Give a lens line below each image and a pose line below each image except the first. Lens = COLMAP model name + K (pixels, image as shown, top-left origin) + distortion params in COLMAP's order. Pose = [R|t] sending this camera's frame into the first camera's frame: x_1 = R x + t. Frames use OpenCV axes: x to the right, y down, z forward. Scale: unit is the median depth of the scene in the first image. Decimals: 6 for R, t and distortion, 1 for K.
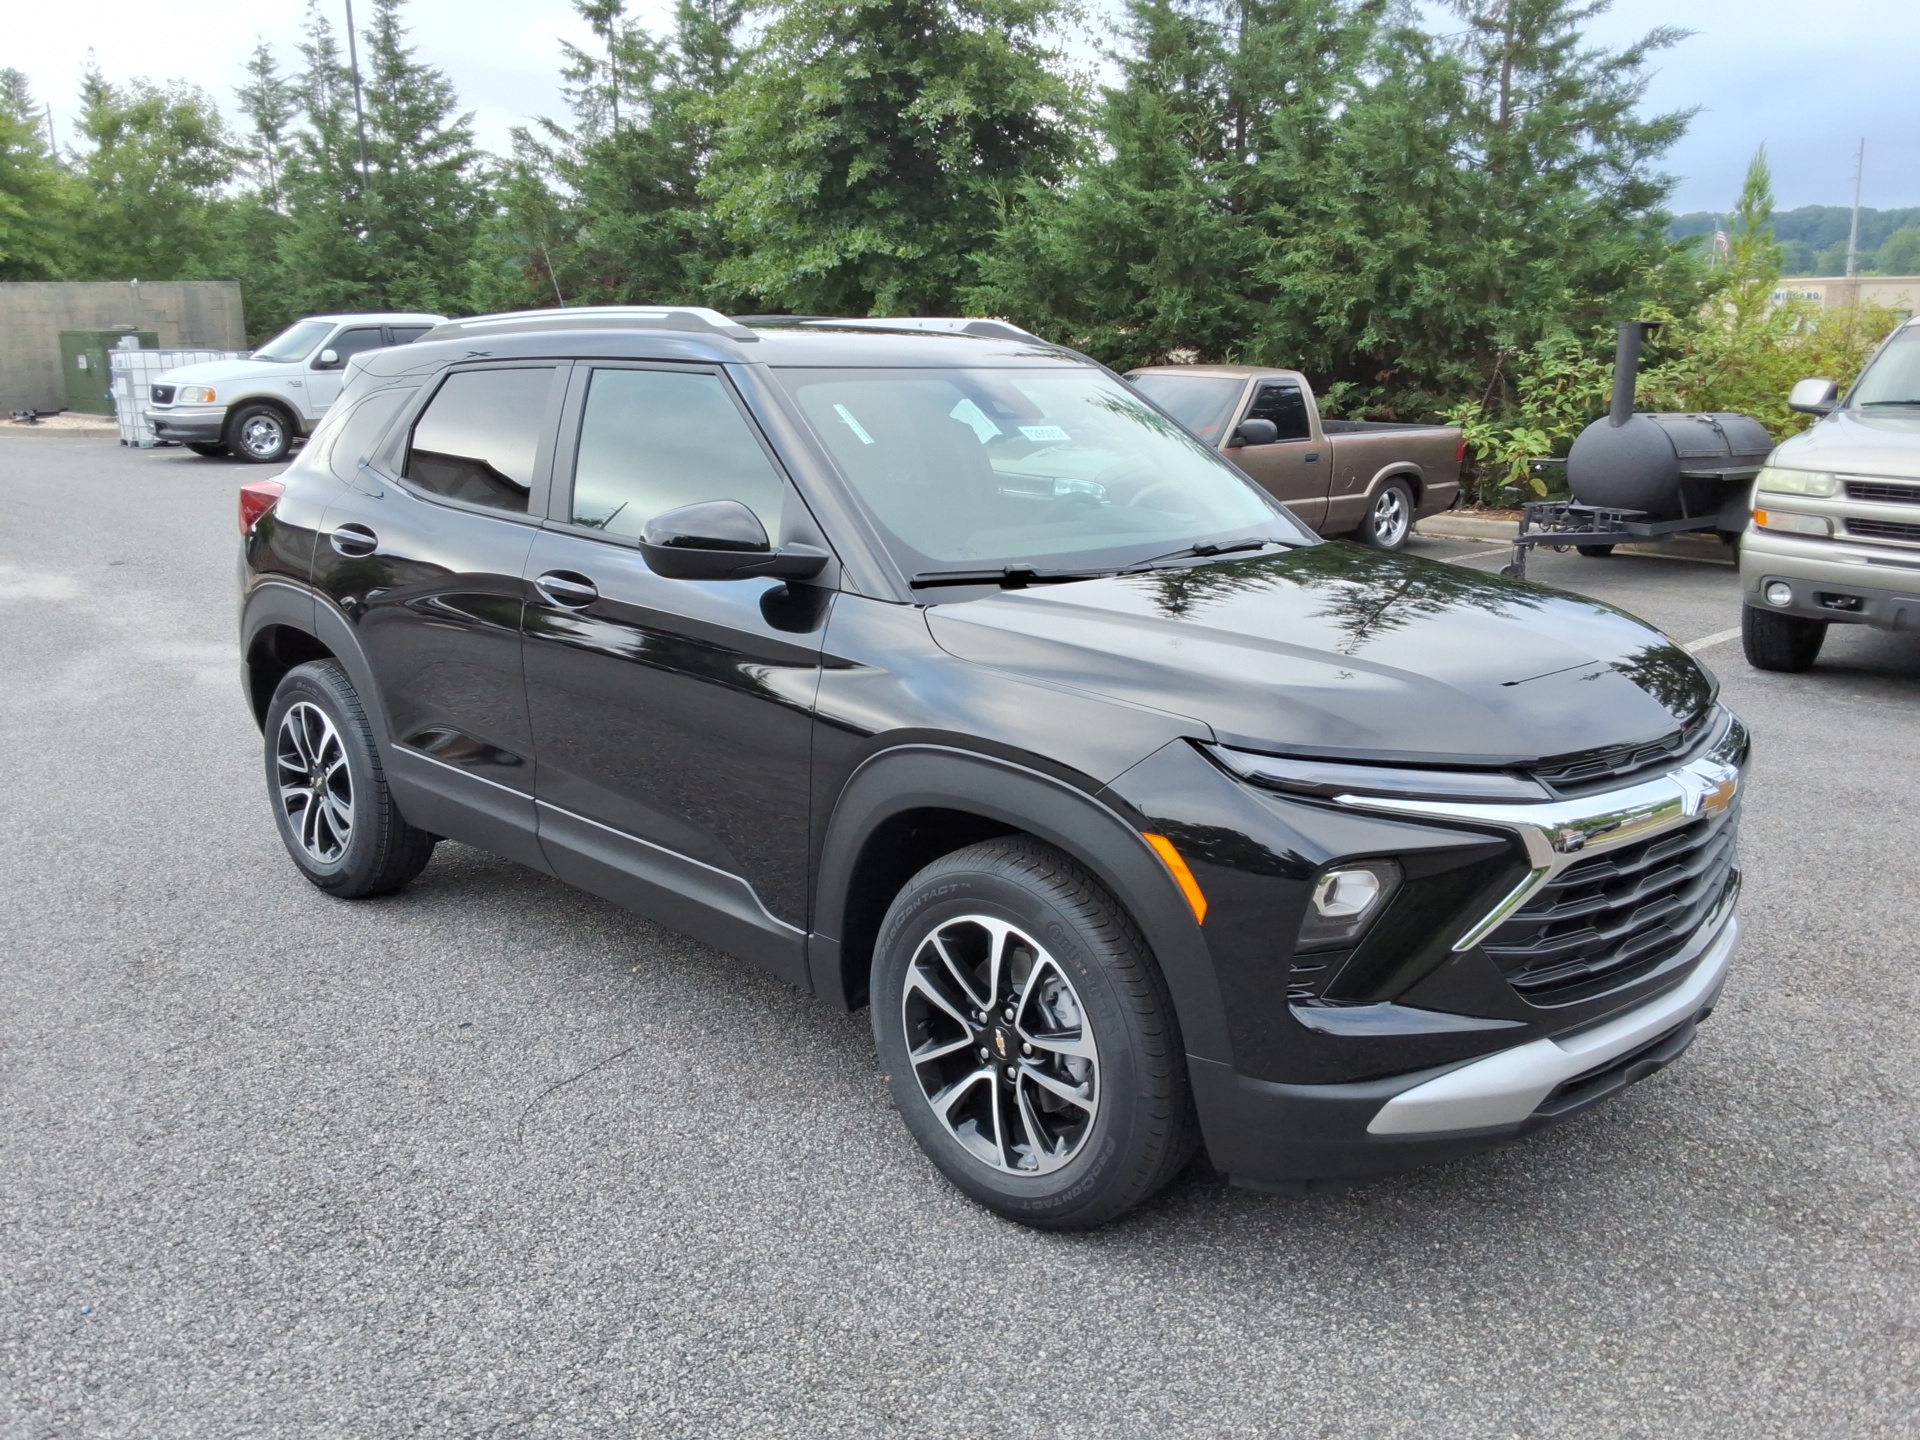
lens RADIAL K [[1540.0, 0, 963.2], [0, 1540.0, 721.7], [0, 0, 1]] dist [0.106518, -0.164577]
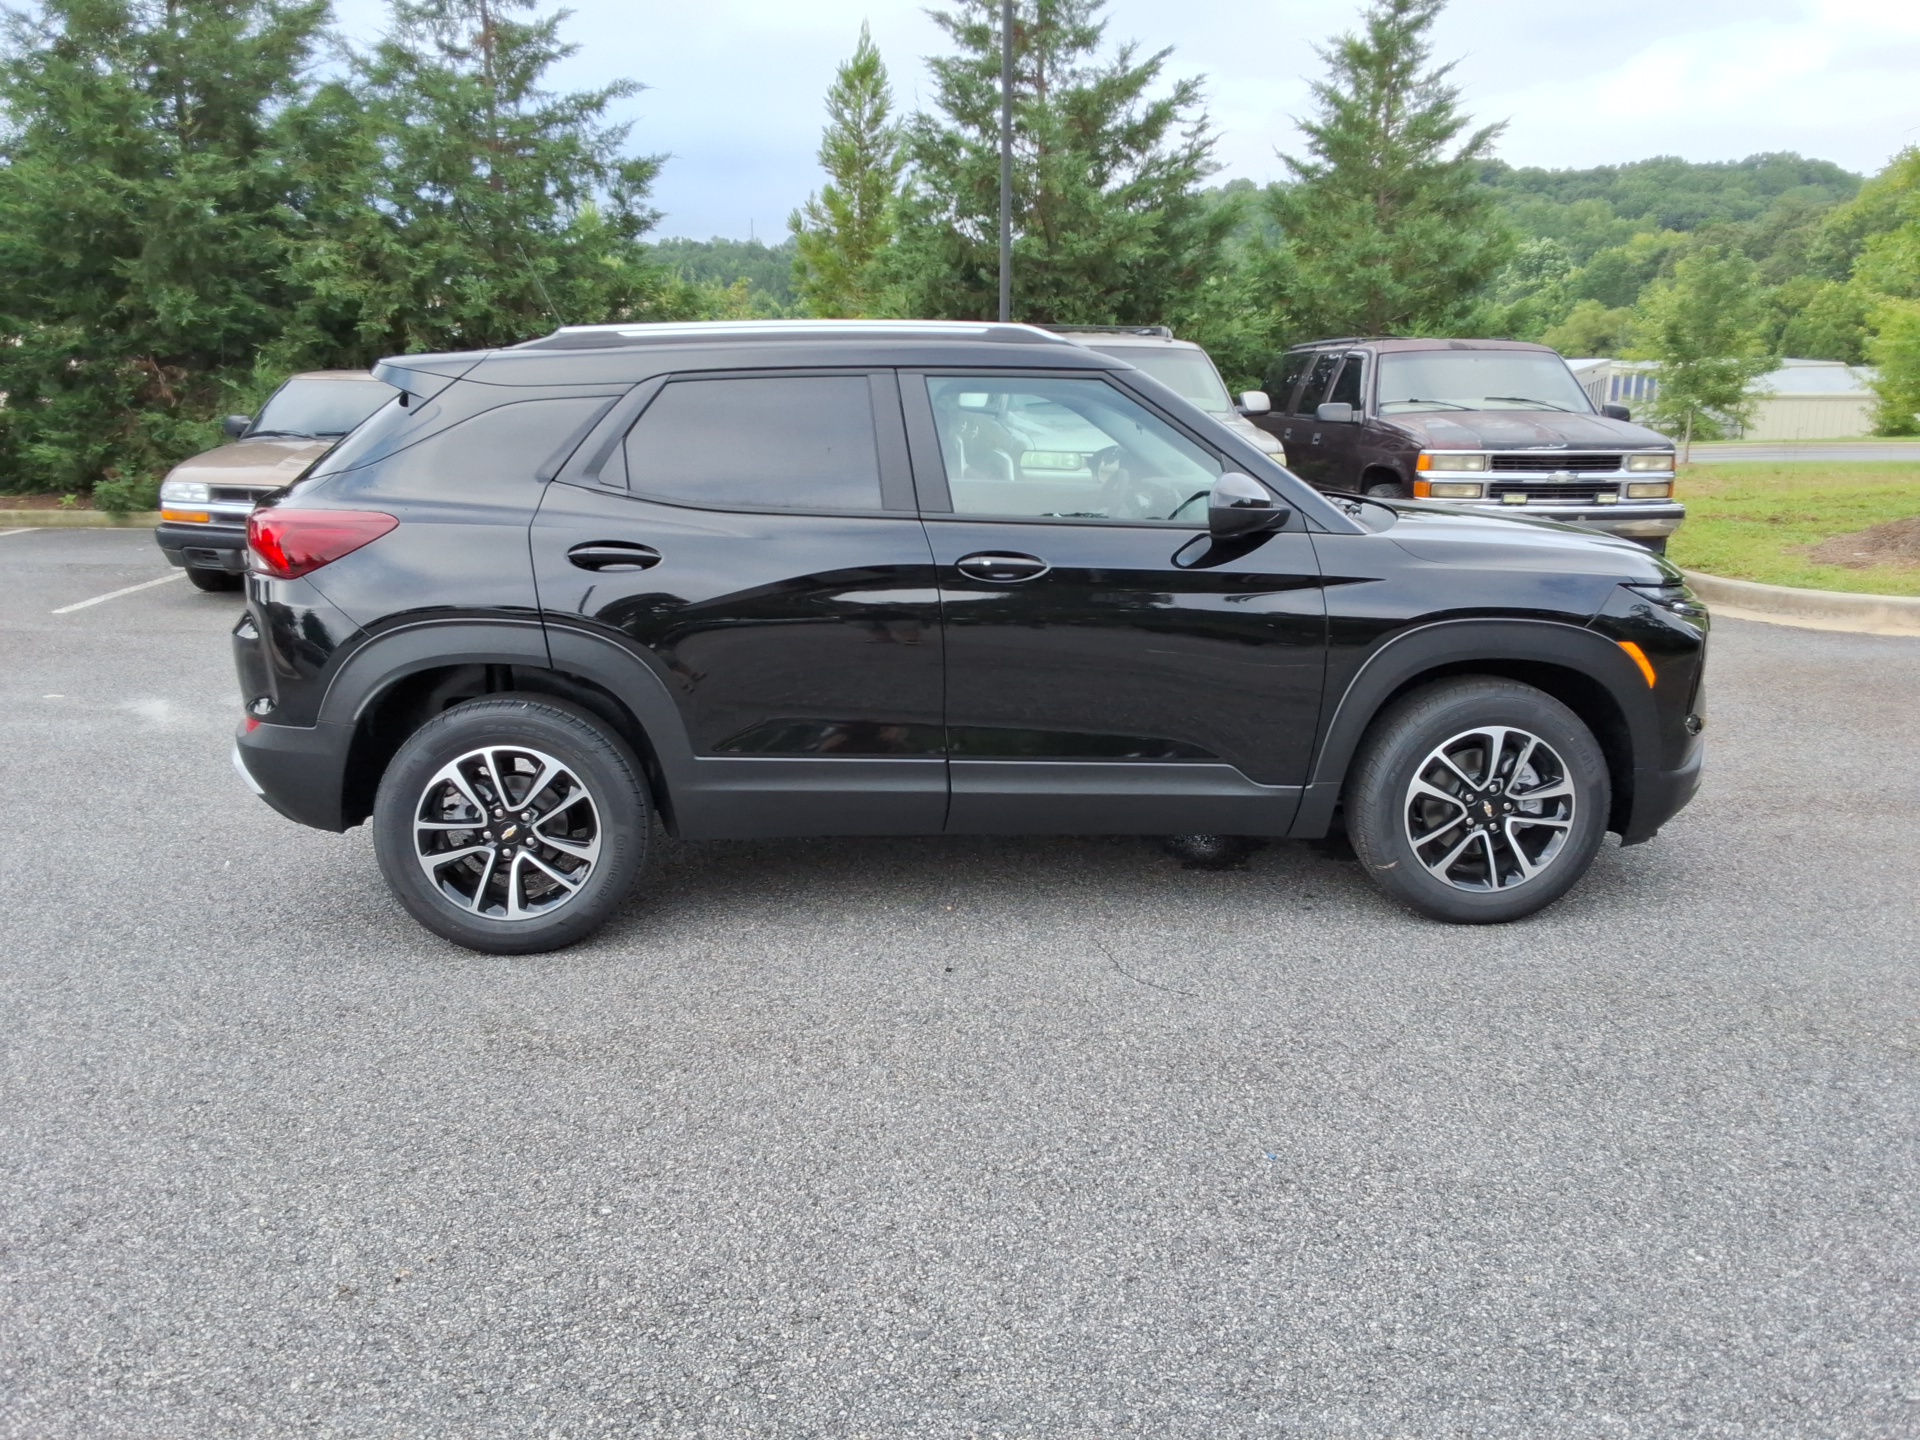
lens RADIAL K [[1540.0, 0, 998.3], [0, 1540.0, 700.2], [0, 0, 1]] dist [0.106518, -0.164577]
pose [[0.682165, -0.152158, 0.715192, -0.254621], [0.165370, 0.984870, 0.051799, -0.010793], [-0.712253, 0.082936, 0.697006, 0.047567]]
